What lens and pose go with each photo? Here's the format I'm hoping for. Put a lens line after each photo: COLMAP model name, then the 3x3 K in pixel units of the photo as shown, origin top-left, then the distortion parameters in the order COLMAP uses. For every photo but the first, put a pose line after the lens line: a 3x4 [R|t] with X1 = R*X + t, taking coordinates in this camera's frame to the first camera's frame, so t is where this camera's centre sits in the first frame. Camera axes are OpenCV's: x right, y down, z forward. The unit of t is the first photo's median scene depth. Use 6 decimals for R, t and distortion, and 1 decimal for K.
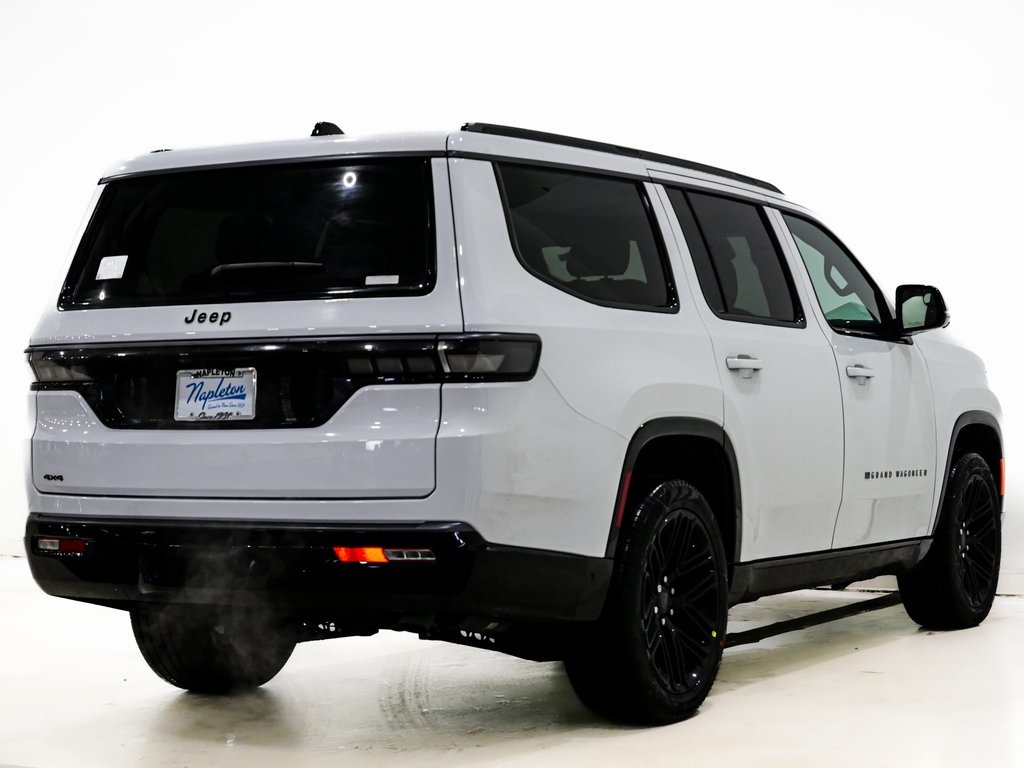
lens RADIAL K [[2067.4, 0, 512.0], [0, 2067.4, 384.8], [0, 0, 1]] dist [0.015746, 0.000000]
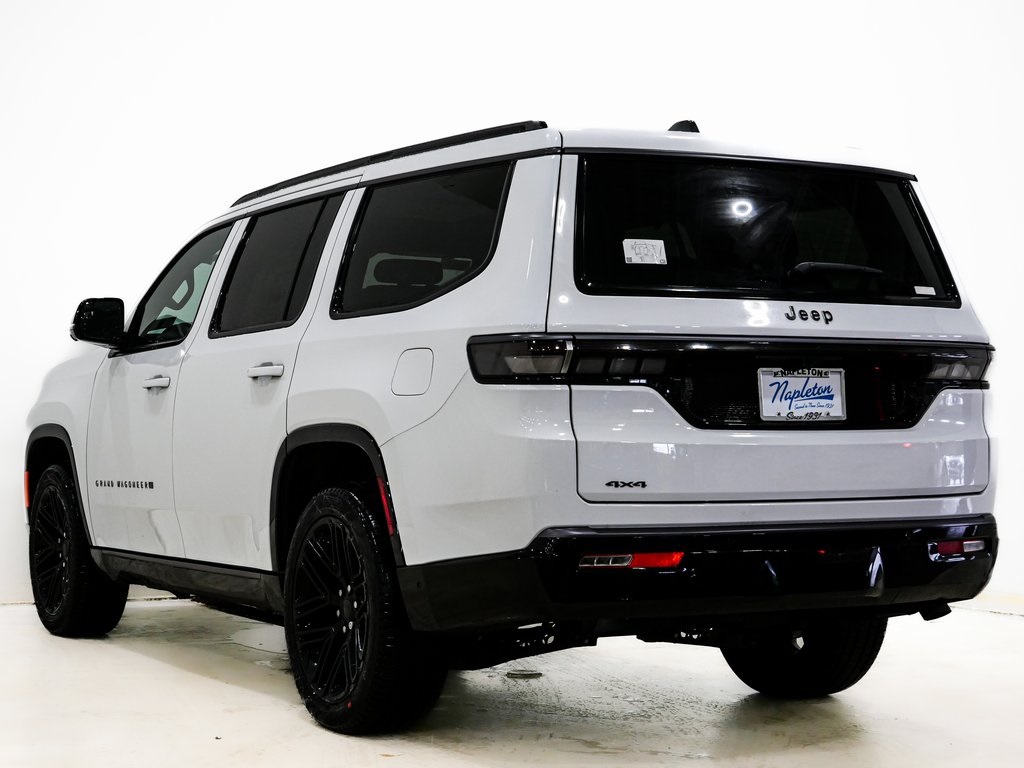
lens RADIAL K [[2149.0, 0, 544.3], [0, 2149.0, 353.4], [0, 0, 1]] dist [0.131078, 0.000000]
pose [[0.500794, 0.033657, 0.864912, -1.081305], [-0.014450, 0.999430, -0.030524, 0.018168], [-0.865446, 0.002788, 0.500994, 0.592576]]
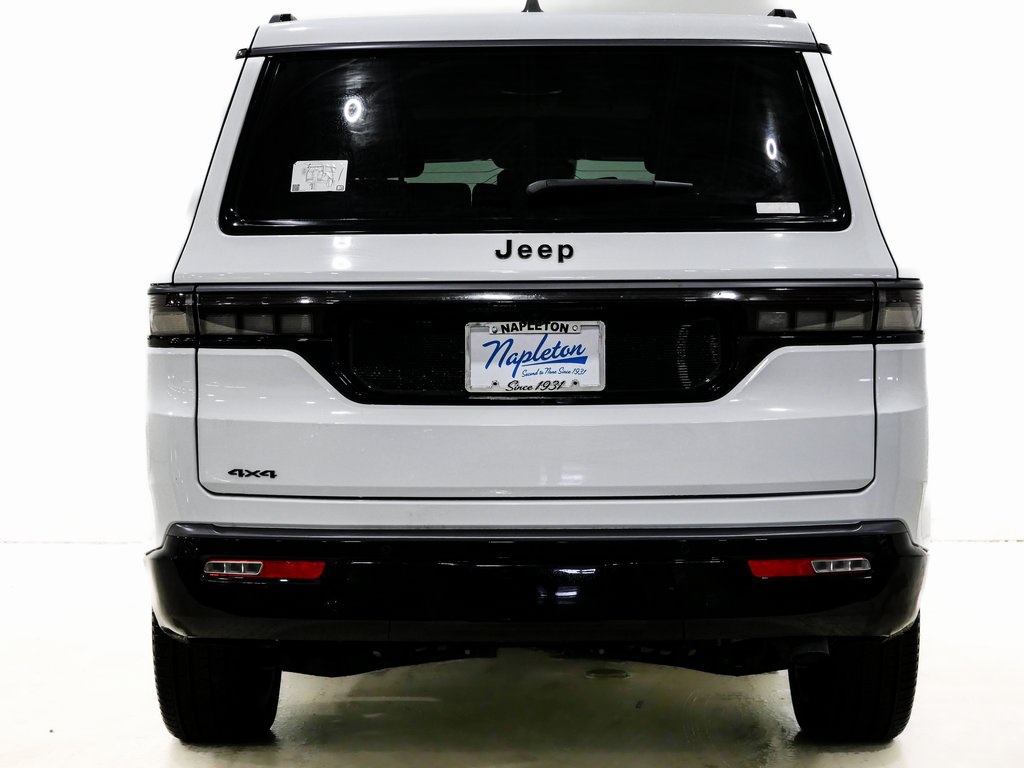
lens RADIAL K [[2287.8, 0, 499.0], [0, 2287.8, 439.7], [0, 0, 1]] dist [0.178788, 0.000000]
pose [[0.881134, -0.007332, 0.472809, -0.537086], [-0.007981, 0.999507, 0.030372, 0.009535], [-0.472798, -0.030536, 0.880641, 0.287404]]
